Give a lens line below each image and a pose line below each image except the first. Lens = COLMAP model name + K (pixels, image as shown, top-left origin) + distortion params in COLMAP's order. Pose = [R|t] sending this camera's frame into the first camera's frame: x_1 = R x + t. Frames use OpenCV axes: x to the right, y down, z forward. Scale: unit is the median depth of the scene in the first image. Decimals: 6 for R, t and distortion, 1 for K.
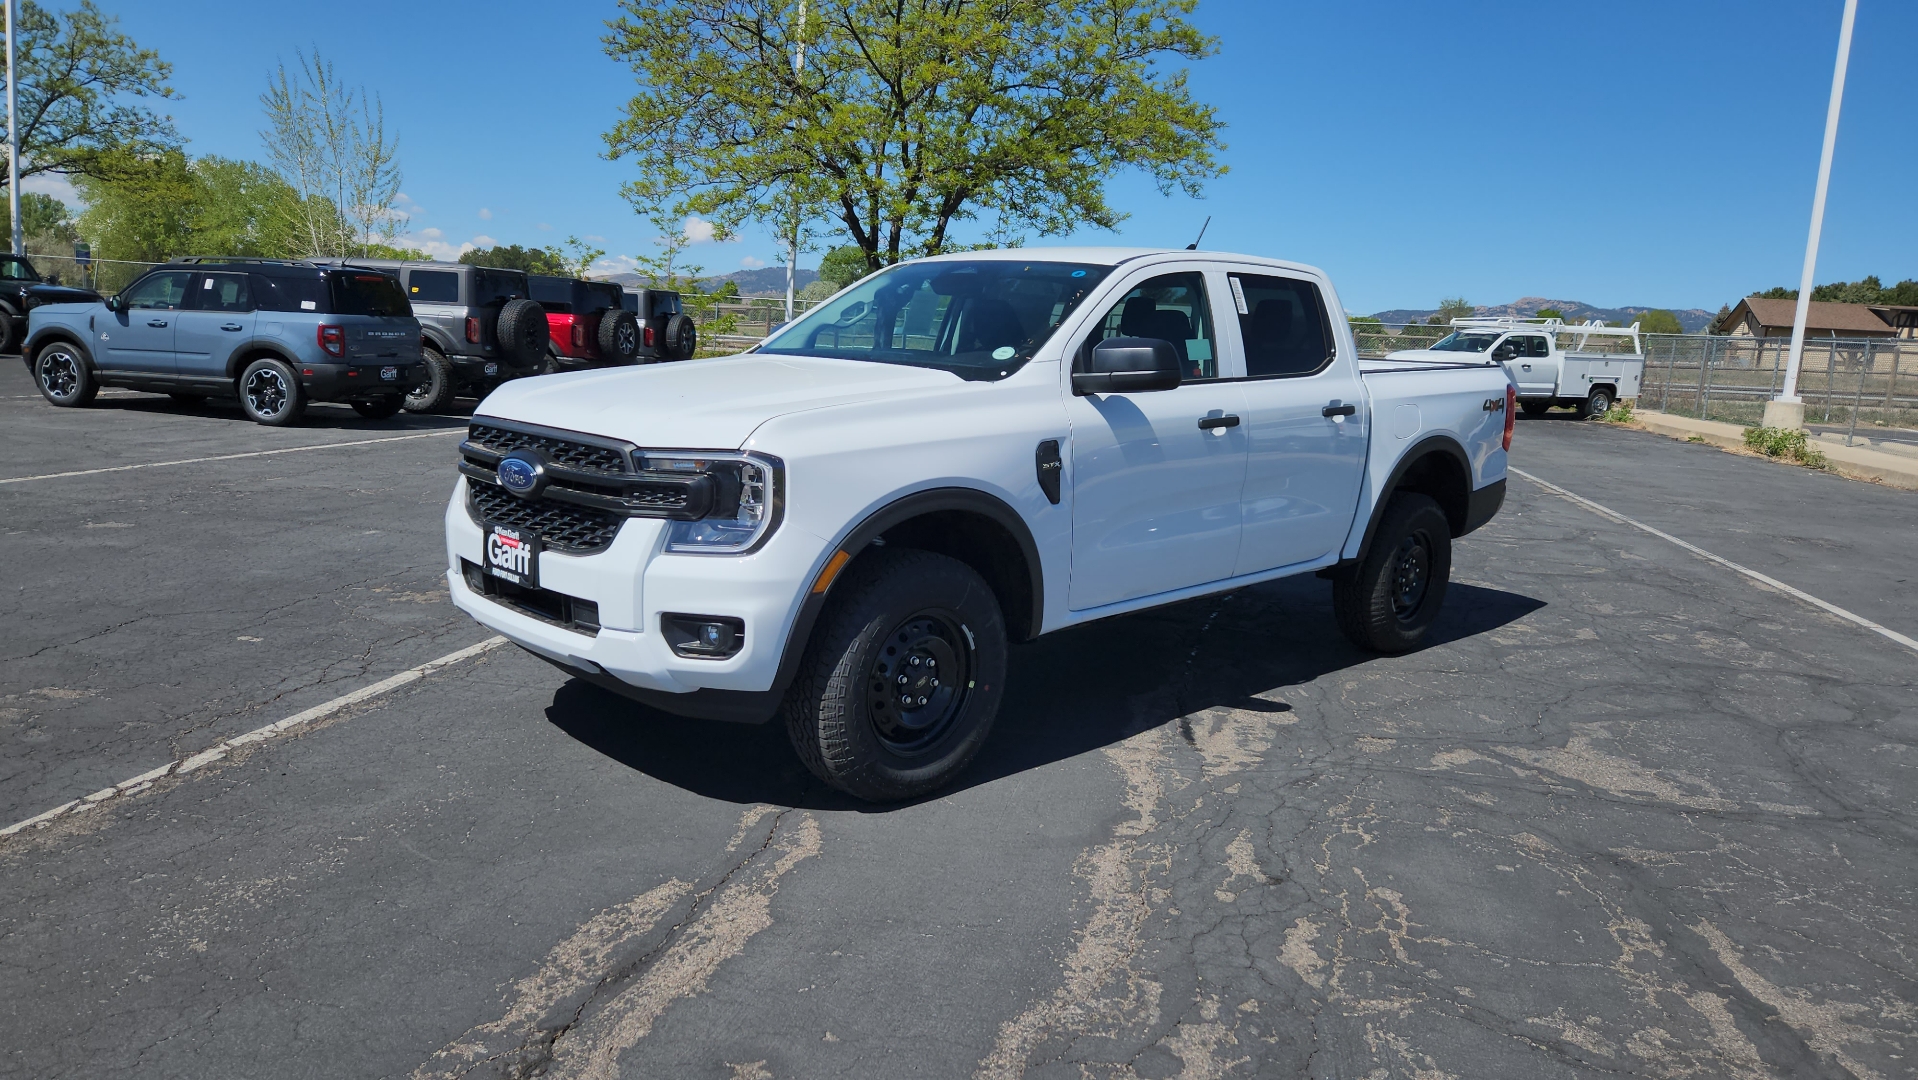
lens RADIAL K [[1281.3, 0, 947.4], [0, 1281.3, 537.7], [0, 0, 1]] dist [0.074562, -0.062208]
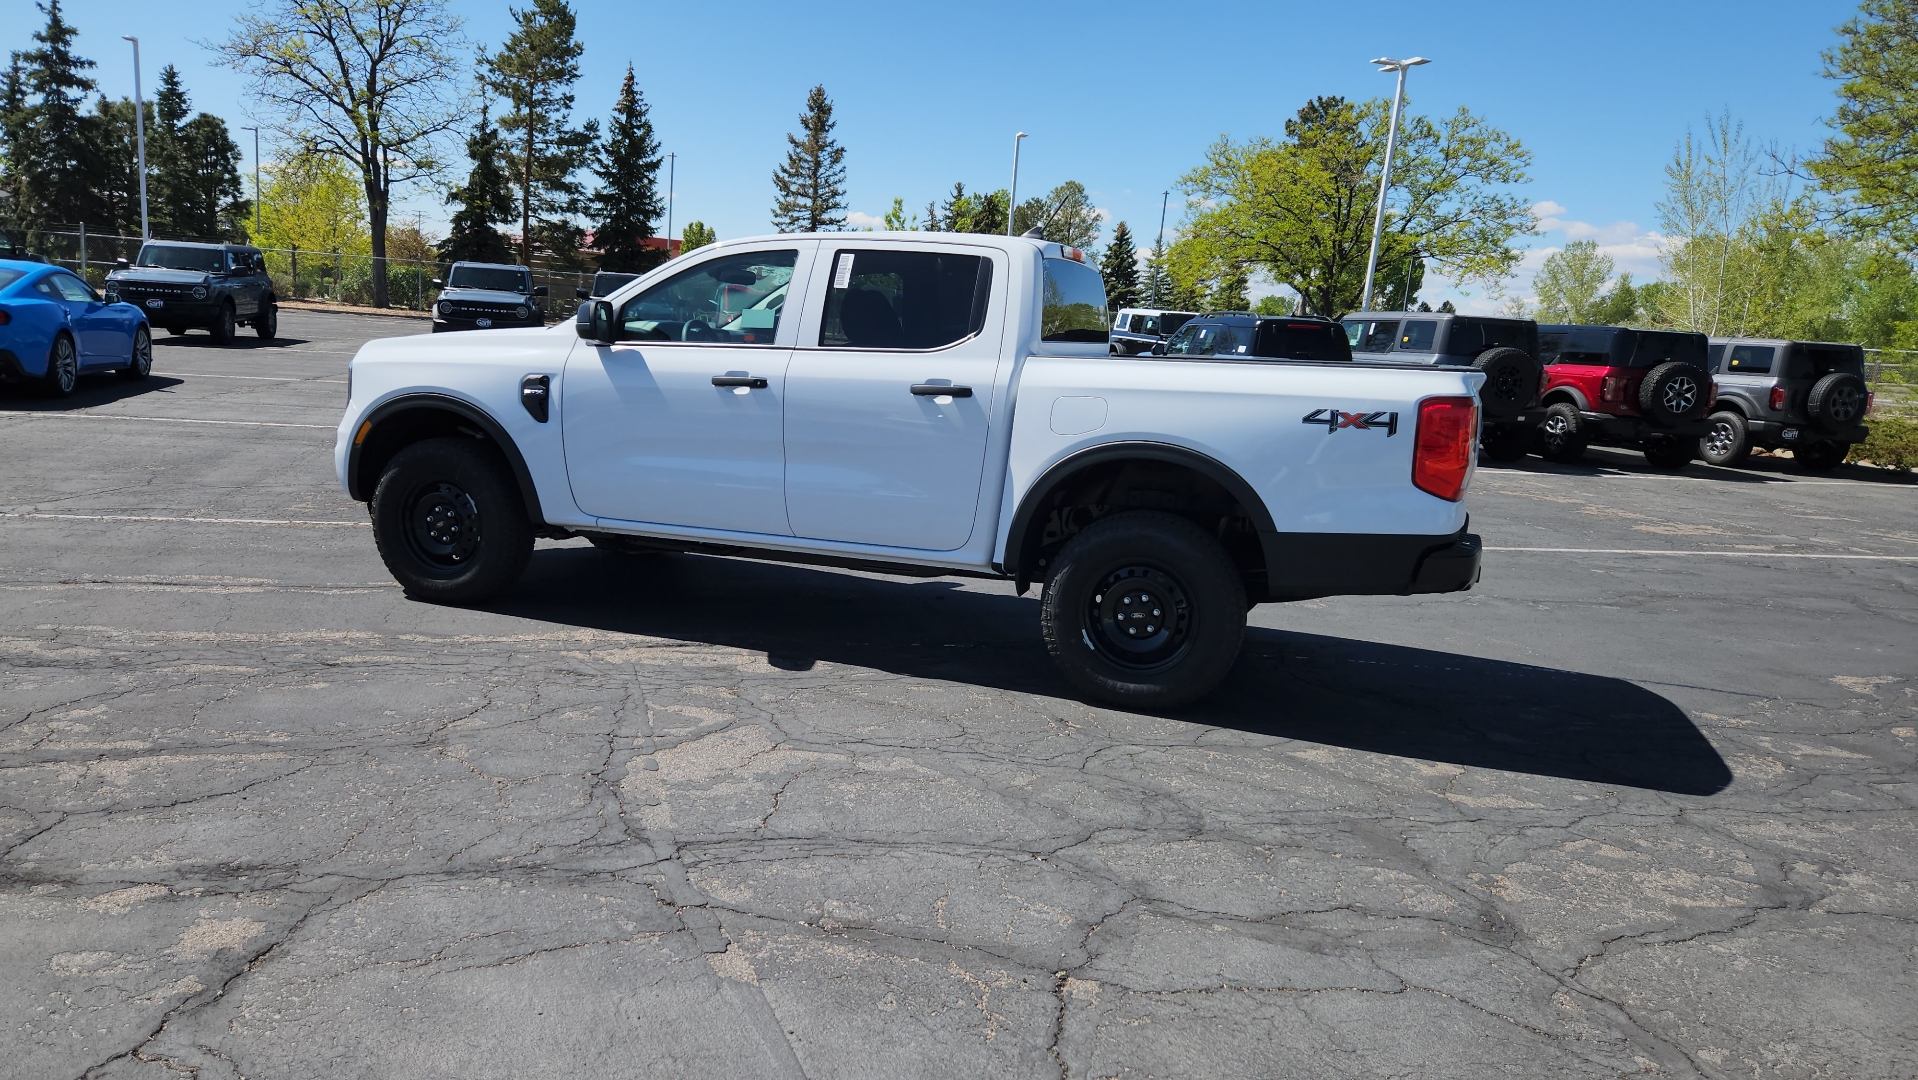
lens RADIAL K [[1288.0, 0, 923.0], [0, 1288.0, 553.6], [0, 0, 1]] dist [0.074000, -0.057670]
pose [[0.434801, 0.138764, -0.889771, 1.100368], [-0.184904, 0.980761, 0.062598, -0.037794], [0.881339, 0.137304, 0.452094, 0.560291]]
